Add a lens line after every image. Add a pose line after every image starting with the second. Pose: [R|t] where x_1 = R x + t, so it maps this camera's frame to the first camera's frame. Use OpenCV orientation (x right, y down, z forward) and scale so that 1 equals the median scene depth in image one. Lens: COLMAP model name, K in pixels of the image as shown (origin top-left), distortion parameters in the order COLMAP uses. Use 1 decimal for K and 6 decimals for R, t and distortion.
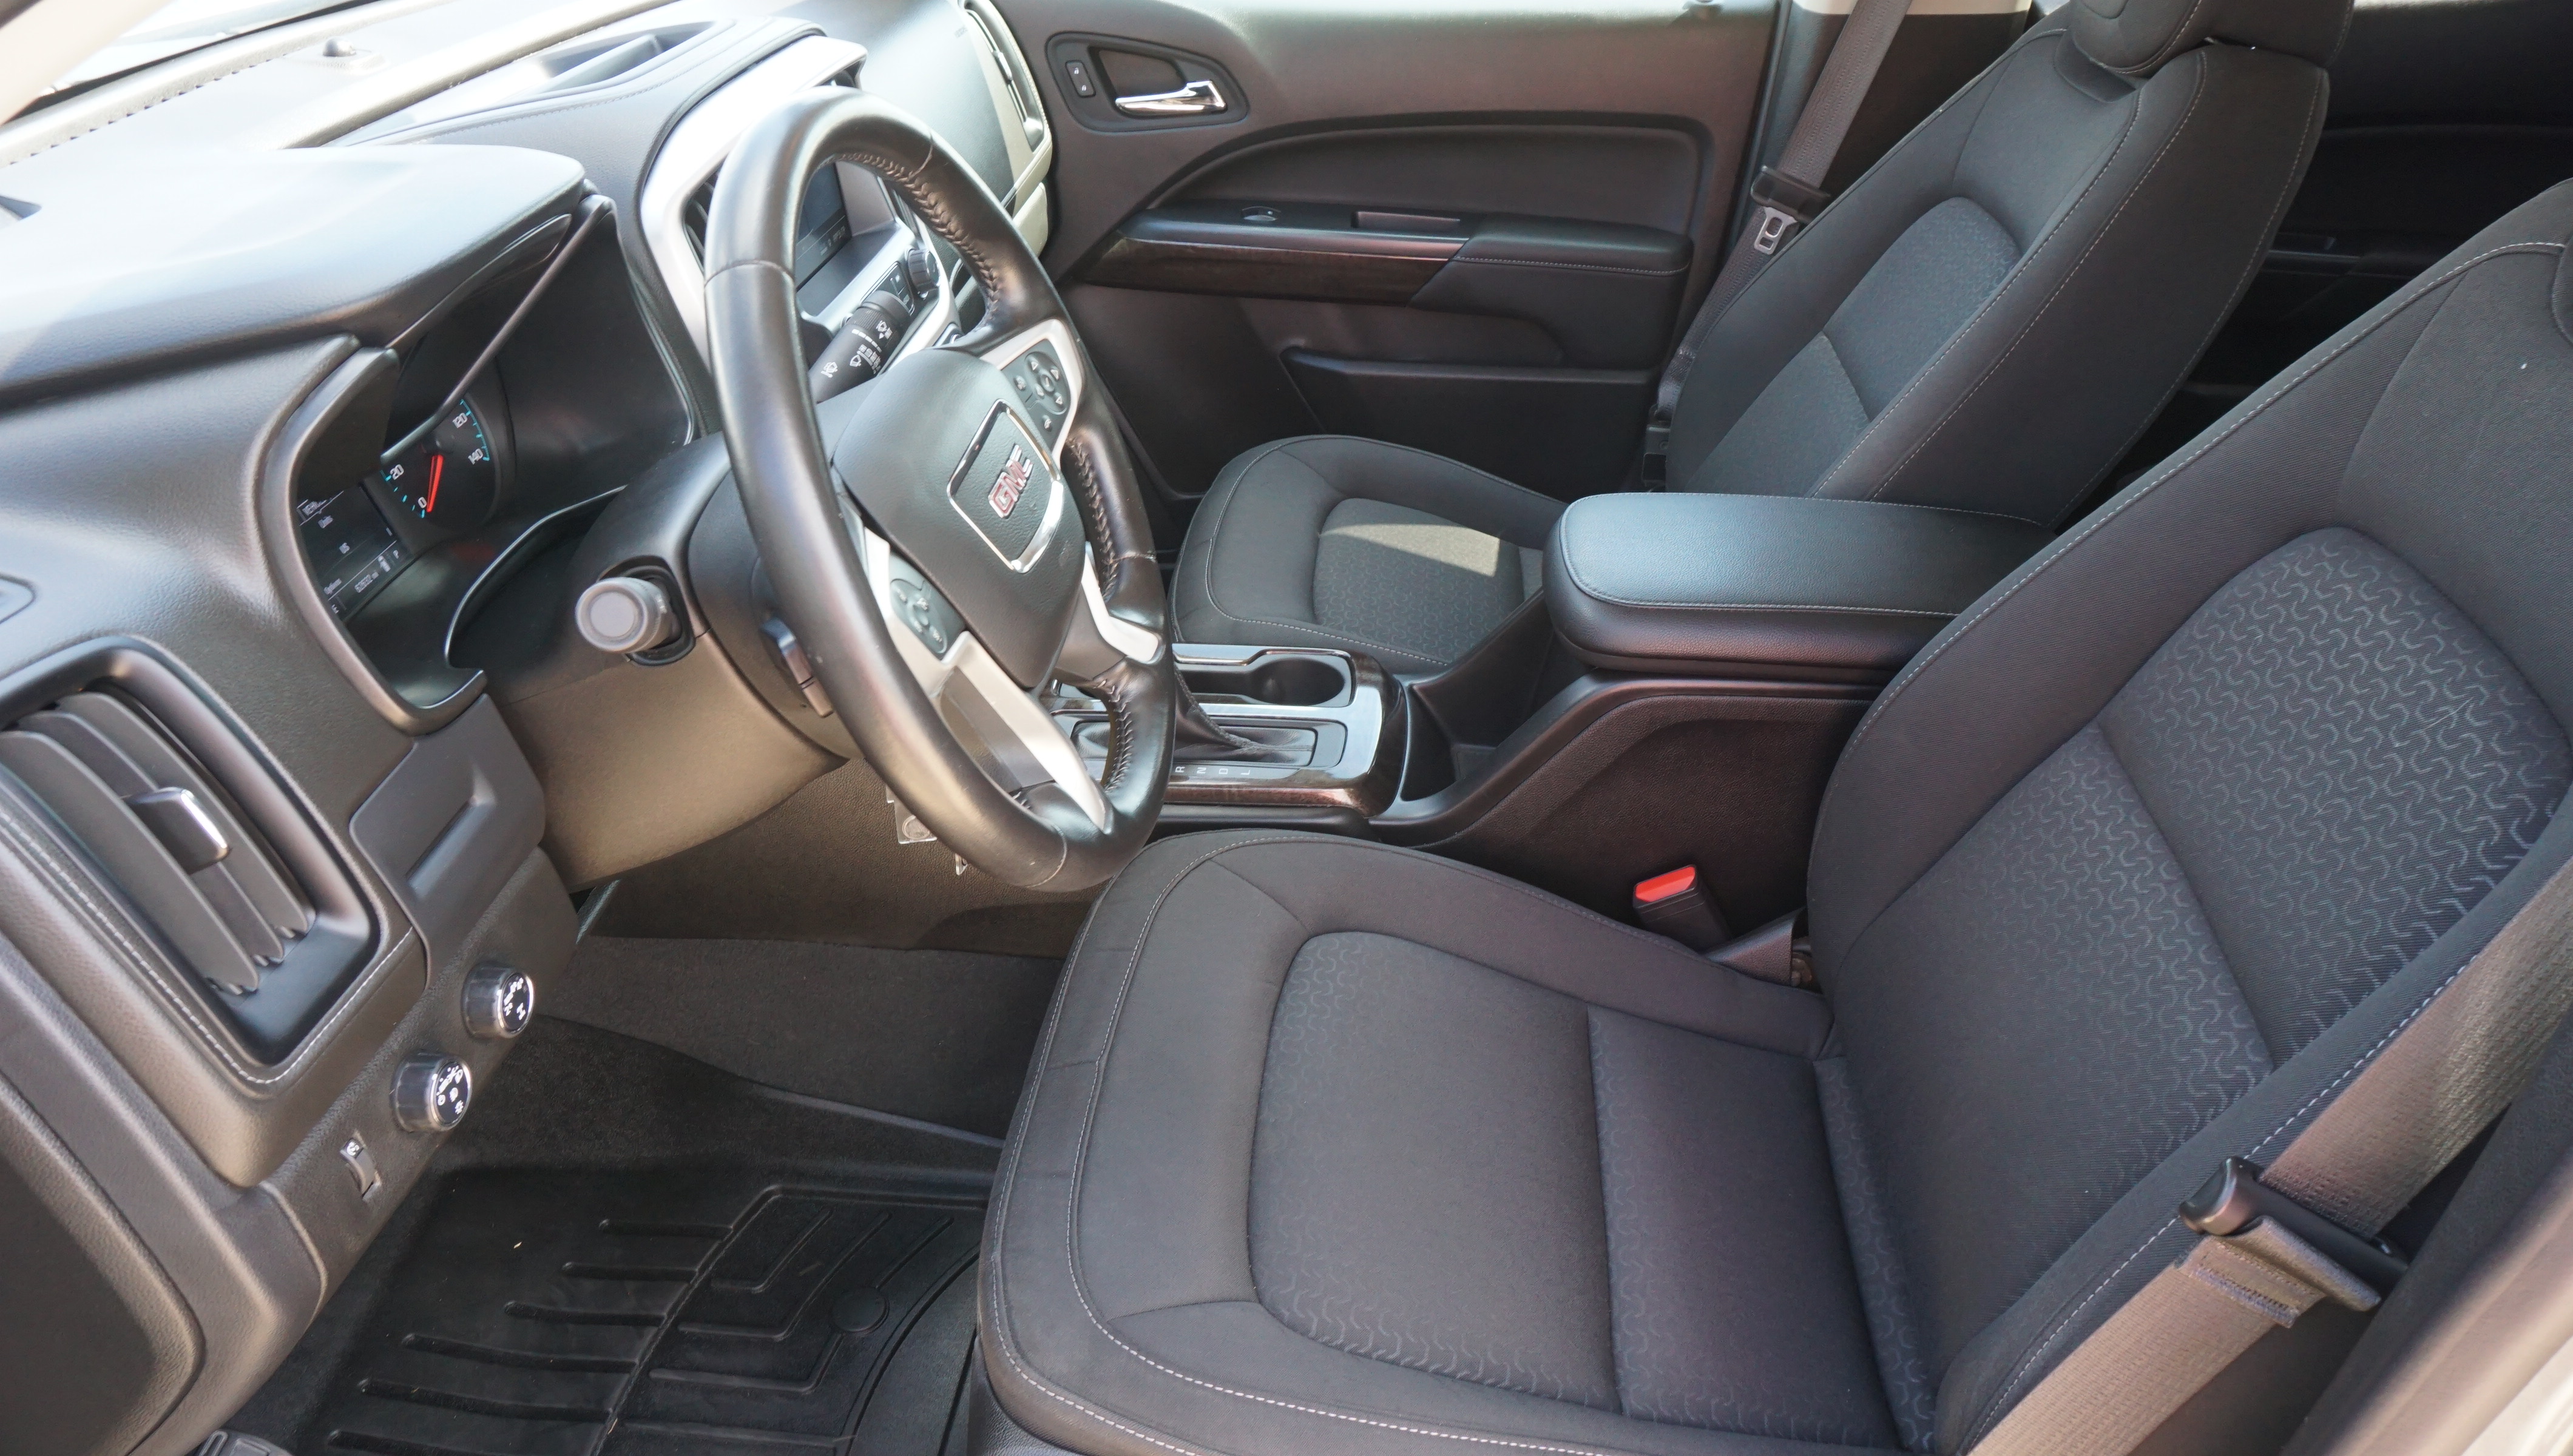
lens RADIAL K [[1724.8, 0, 1270.5], [0, 1724.8, 718.5], [0, 0, 1]] dist [-0.049346, 0.037090]
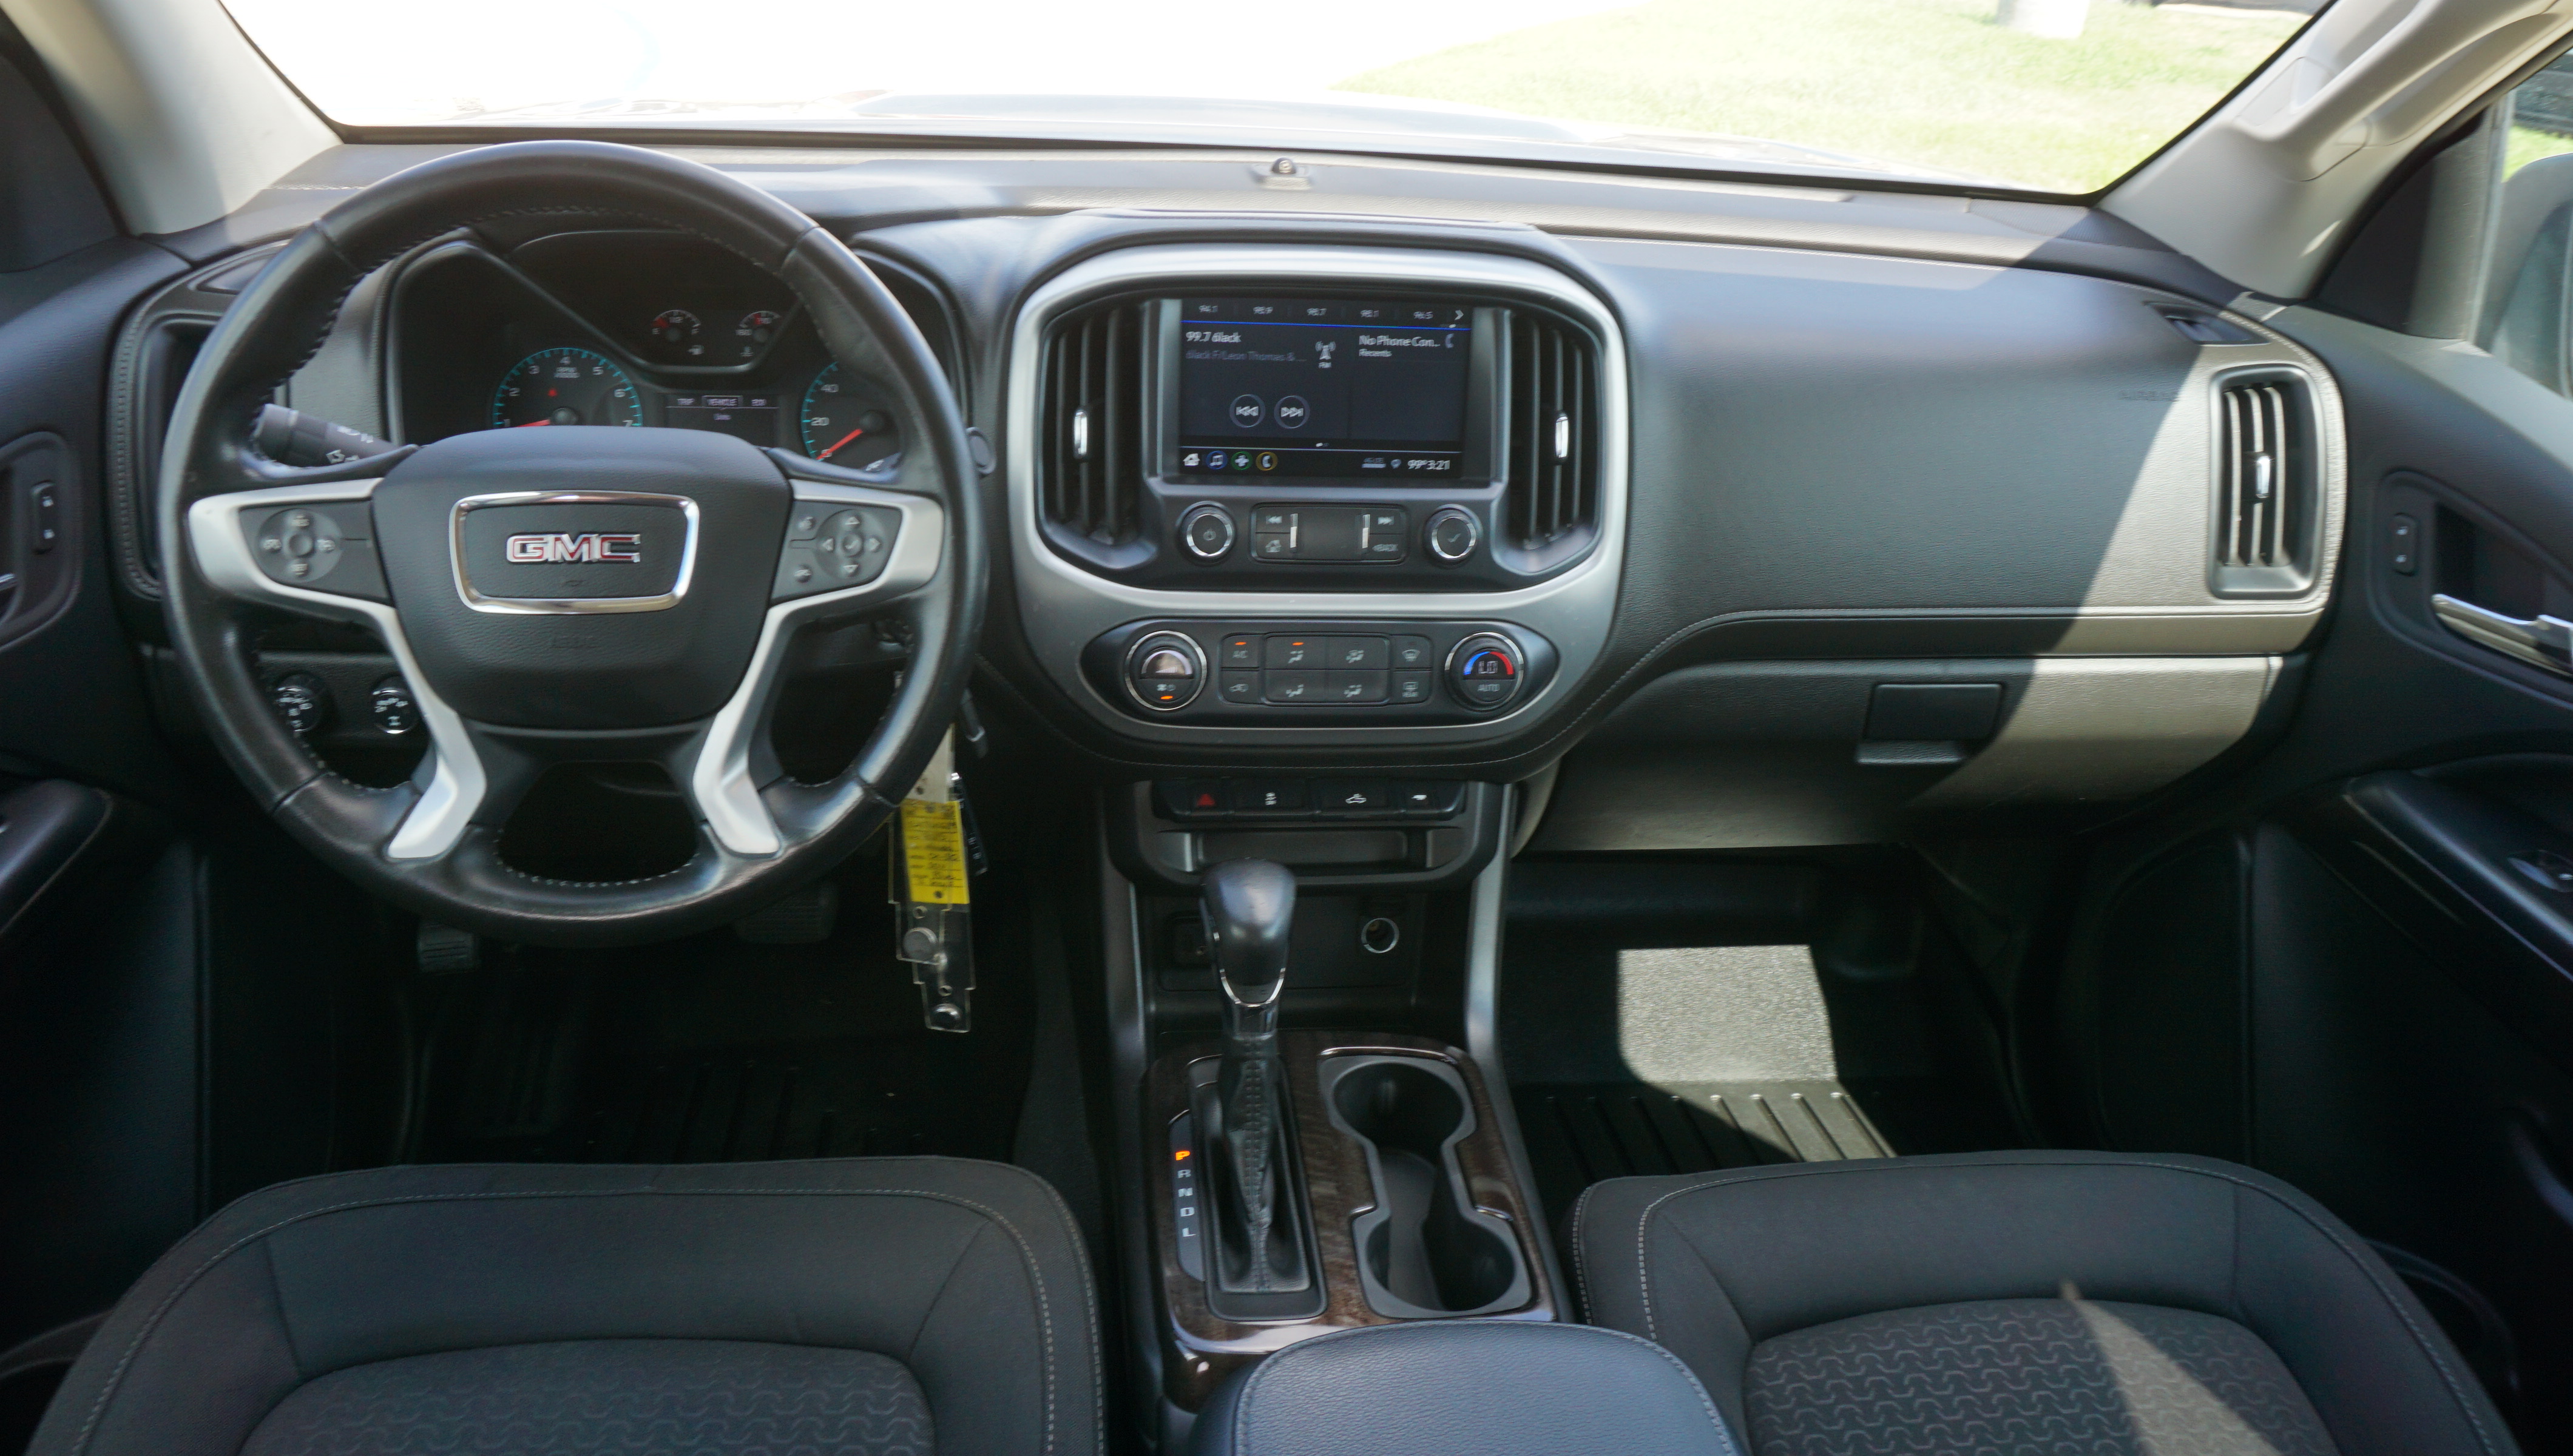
lens RADIAL K [[1724.8, 0, 1296.6], [0, 1724.8, 737.6], [0, 0, 1]] dist [-0.049346, 0.037090]
pose [[0.200359, 0.436813, -0.876955, 0.588283], [-0.564931, 0.782821, 0.260854, -0.377633], [0.800443, 0.443155, 0.403614, 0.676461]]
